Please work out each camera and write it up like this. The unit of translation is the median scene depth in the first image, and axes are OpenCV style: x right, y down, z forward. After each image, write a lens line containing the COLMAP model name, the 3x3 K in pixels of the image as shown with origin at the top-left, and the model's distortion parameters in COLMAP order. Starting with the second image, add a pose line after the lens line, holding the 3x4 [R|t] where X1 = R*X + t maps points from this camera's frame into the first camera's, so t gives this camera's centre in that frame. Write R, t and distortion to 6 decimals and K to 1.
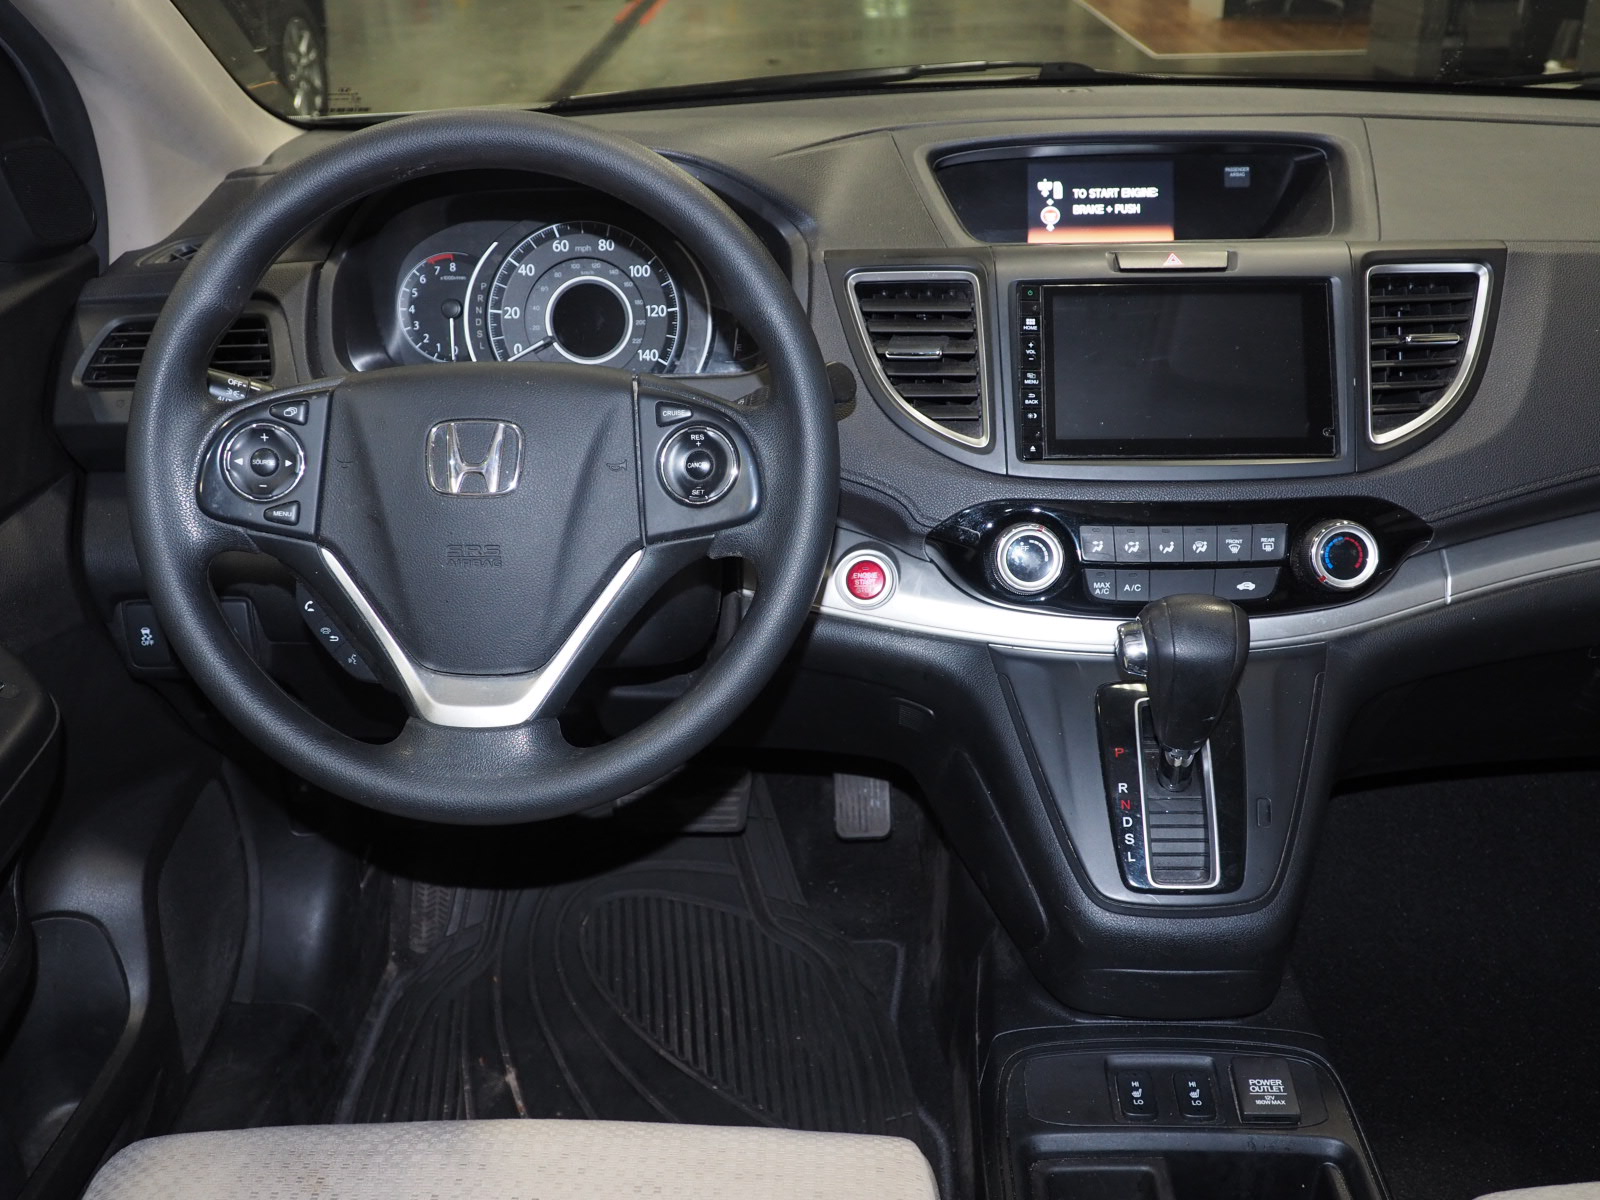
lens RADIAL K [[1499.9, 0, 800.0], [0, 1499.9, 600.0], [0, 0, 1]] dist [-0.012807, -0.002859]
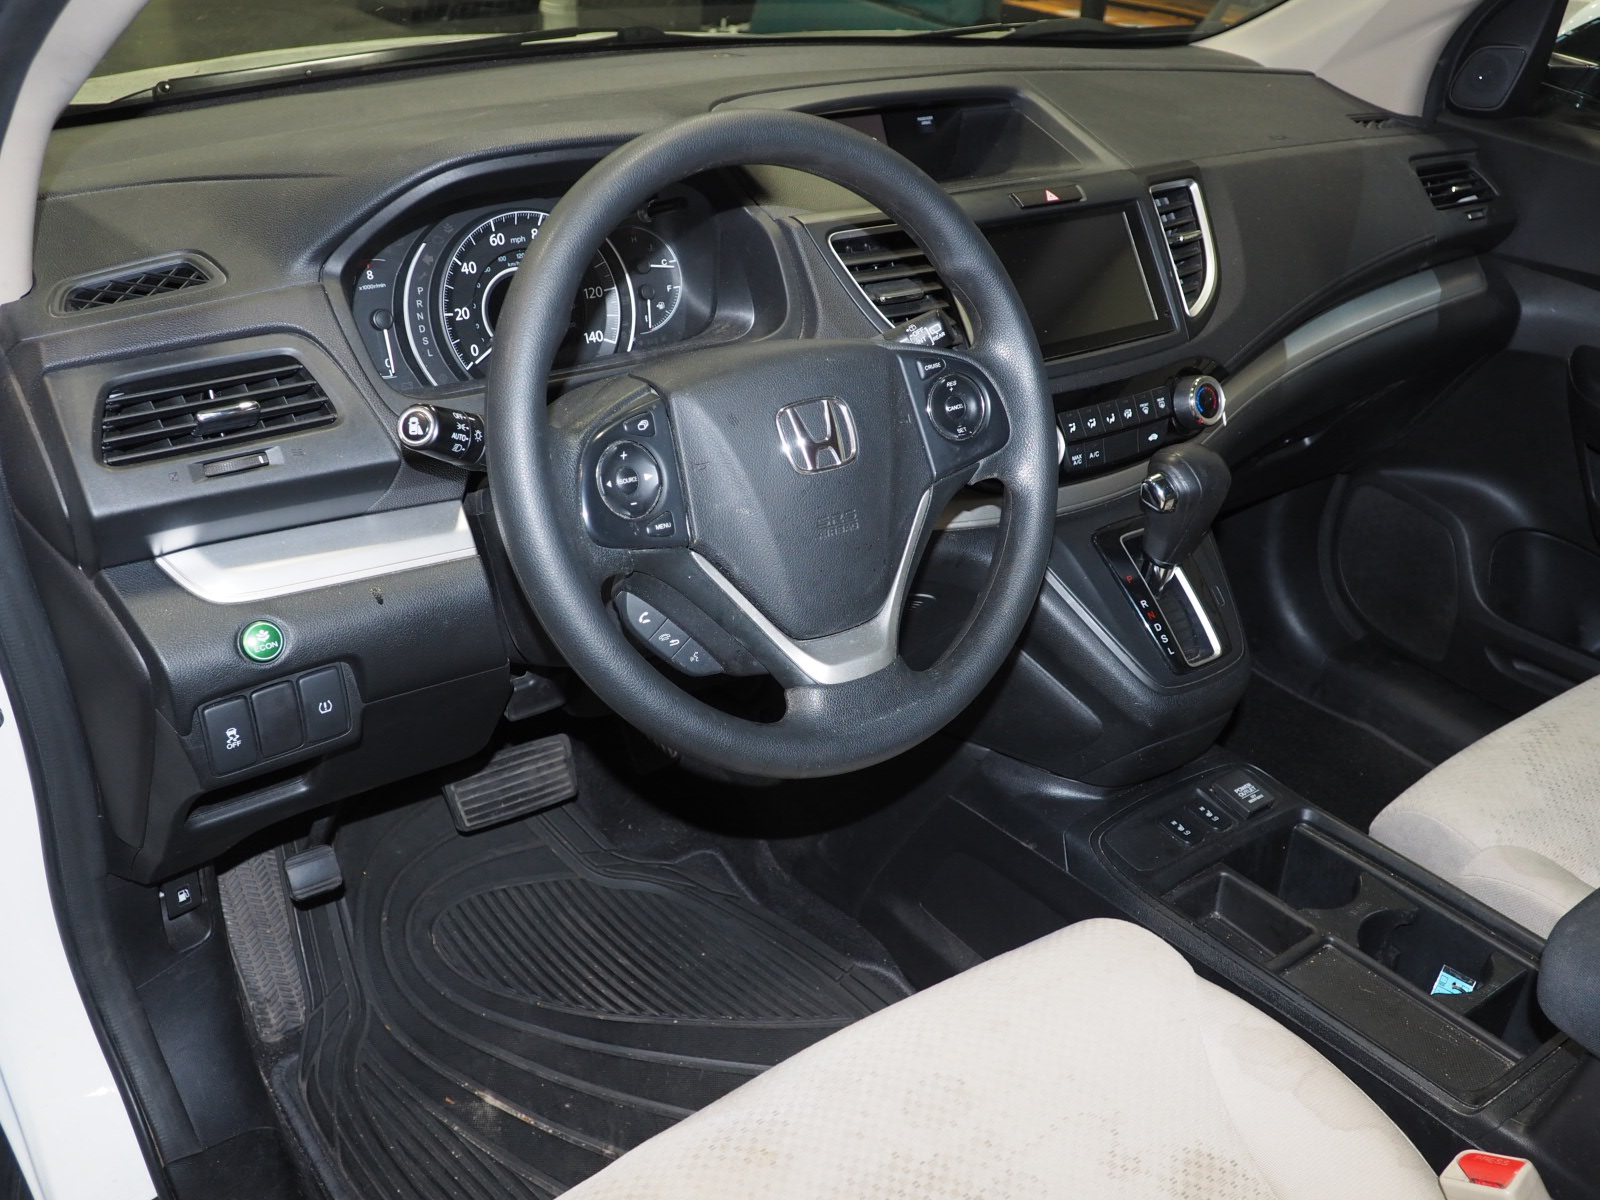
lens RADIAL K [[1499.9, 0, 800.0], [0, 1499.9, 600.0], [0, 0, 1]] dist [-0.012807, -0.002859]
pose [[0.778827, -0.244734, 0.577524, -0.735501], [0.220469, 0.968800, 0.113227, -0.087499], [-0.587215, 0.039142, 0.808484, 0.116476]]
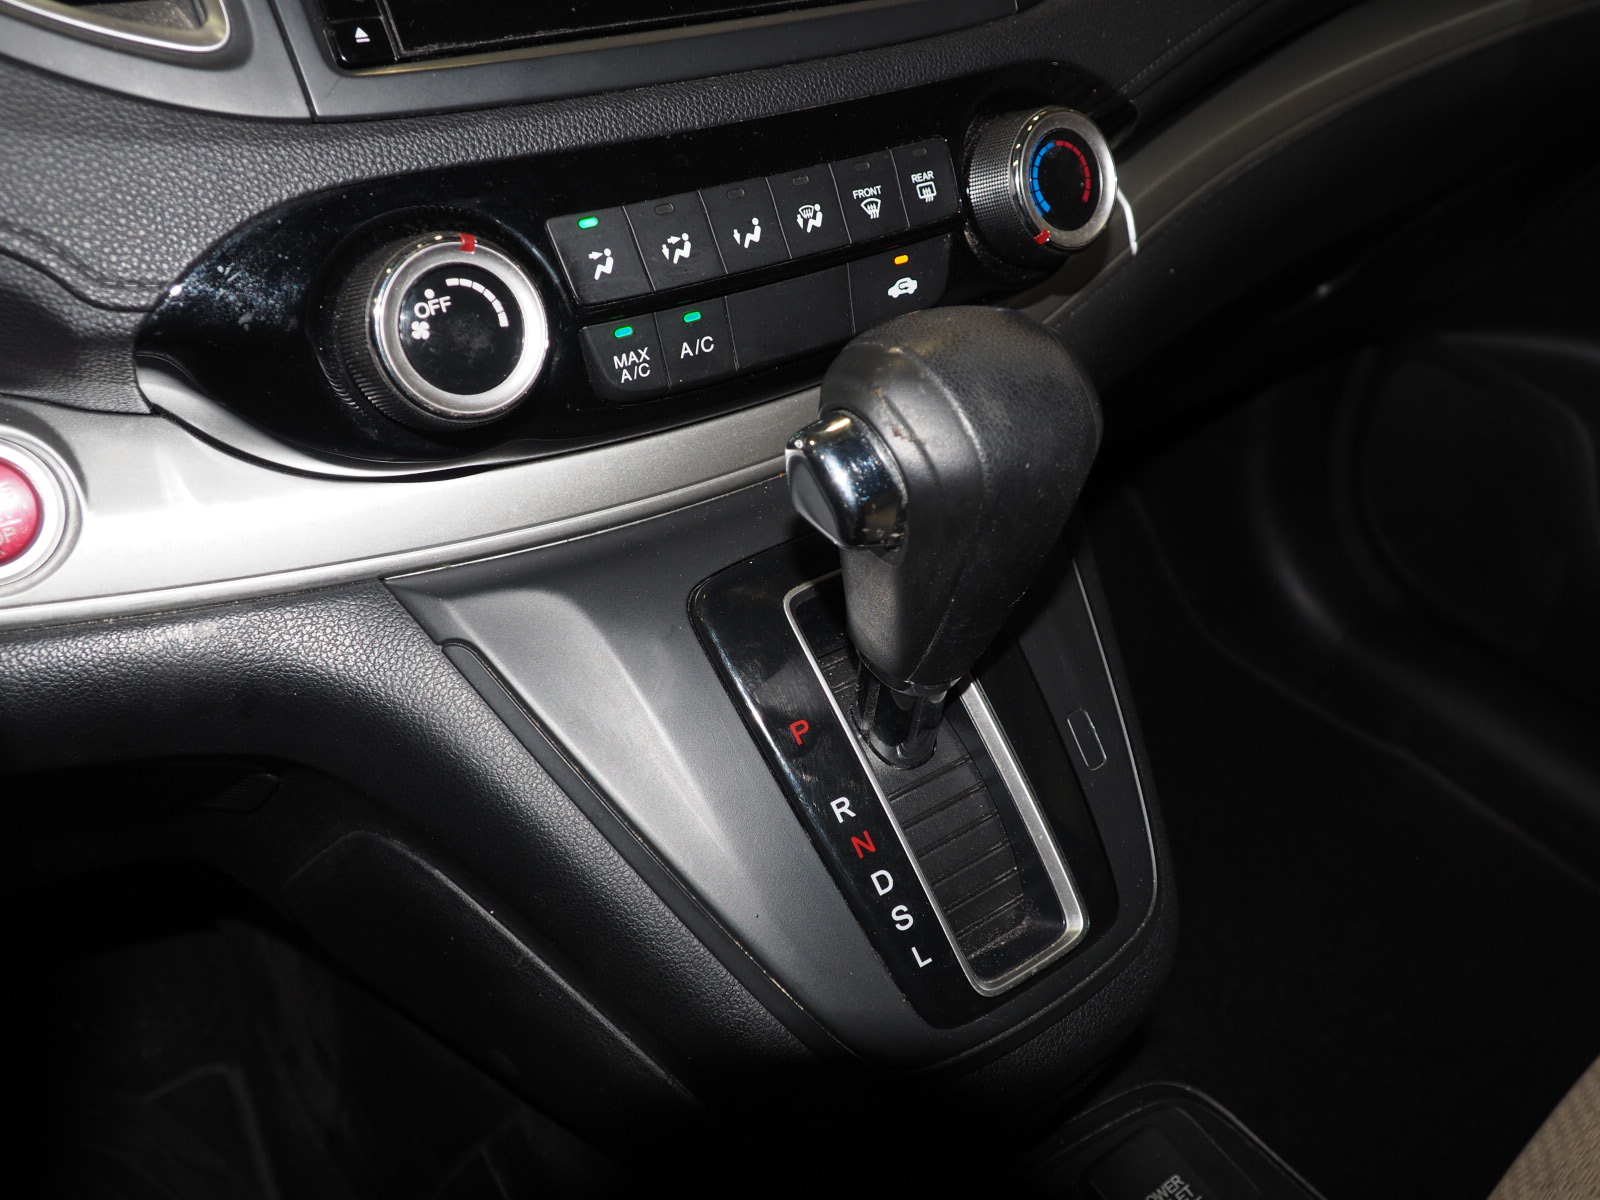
lens RADIAL K [[1380.3, 0, 800.0], [0, 1380.3, 600.0], [0, 0, 1]] dist [0.003720, 0.011111]
pose [[0.782005, -0.320172, 0.534751, 0.014900], [0.244351, 0.946778, 0.209532, -0.014977], [-0.573377, -0.033188, 0.818619, 0.658109]]
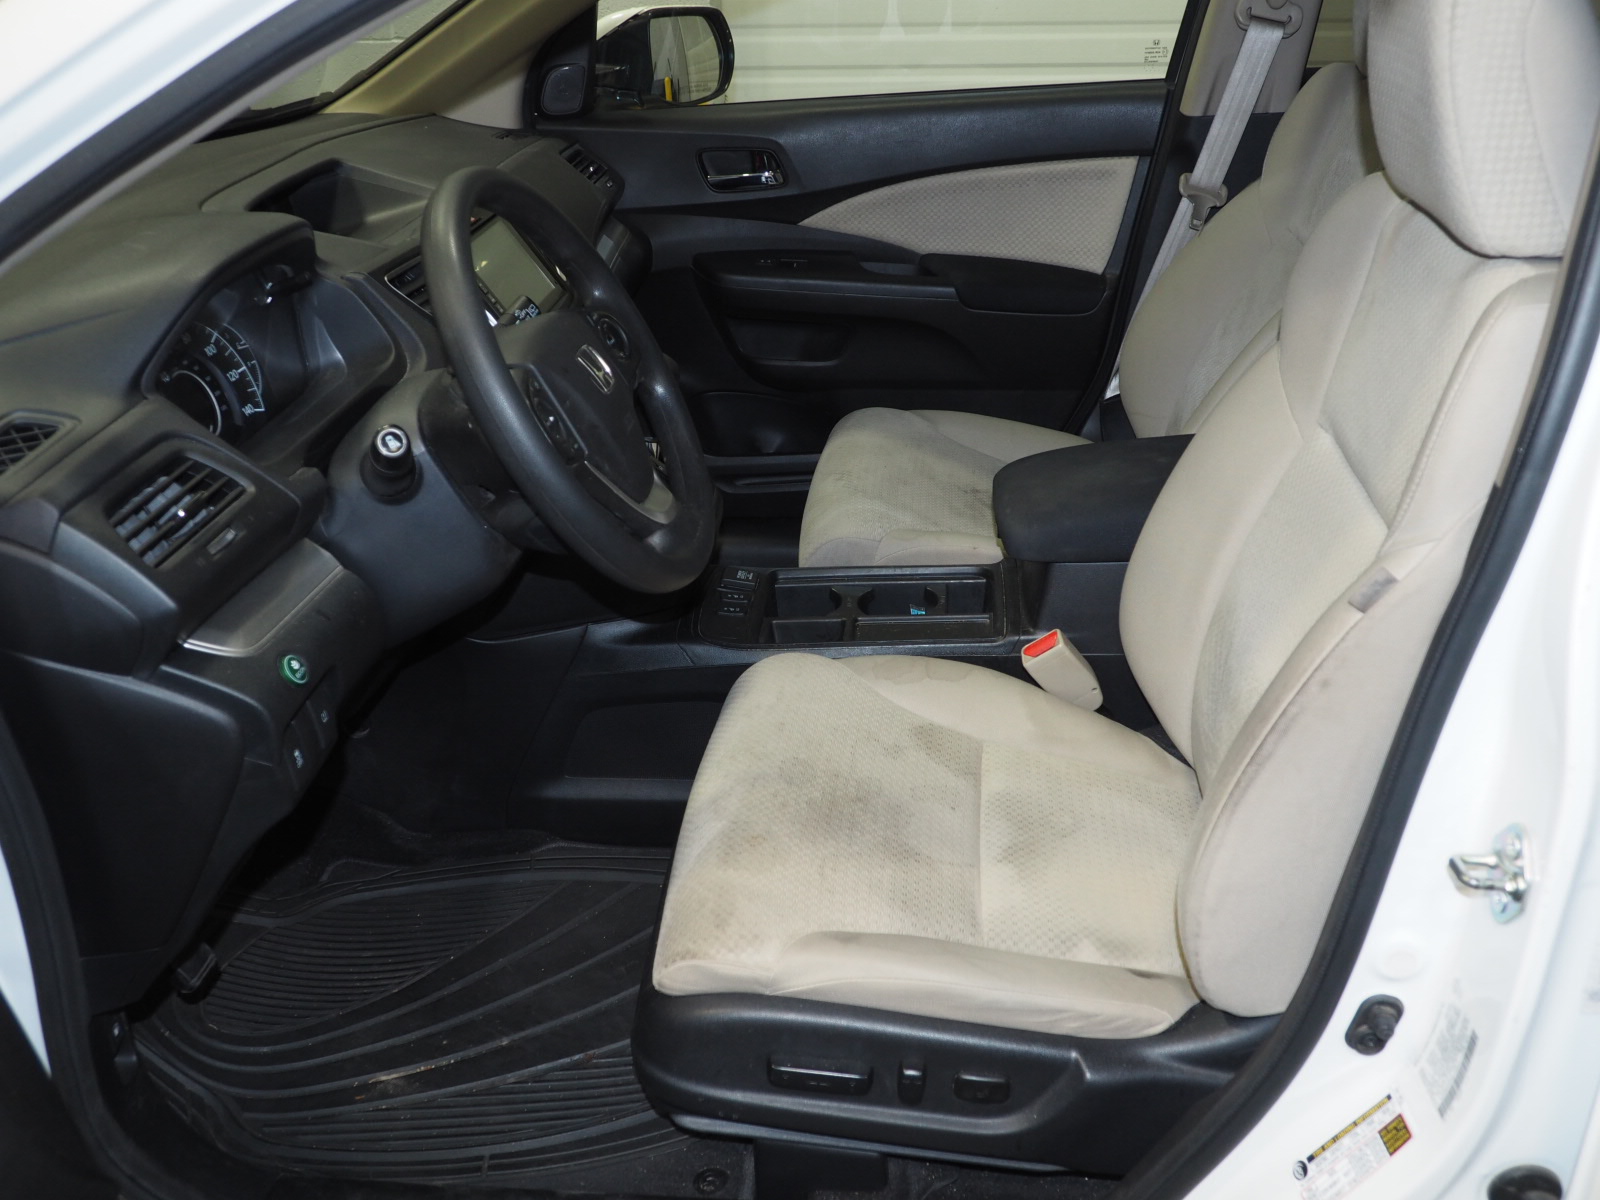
lens RADIAL K [[1499.9, 0, 800.0], [0, 1499.9, 600.0], [0, 0, 1]] dist [-0.012807, -0.002859]
pose [[0.069809, -0.419660, 0.904993, -1.472092], [0.482981, 0.808005, 0.337429, -0.278962], [-0.872844, 0.413539, 0.259093, 0.426968]]
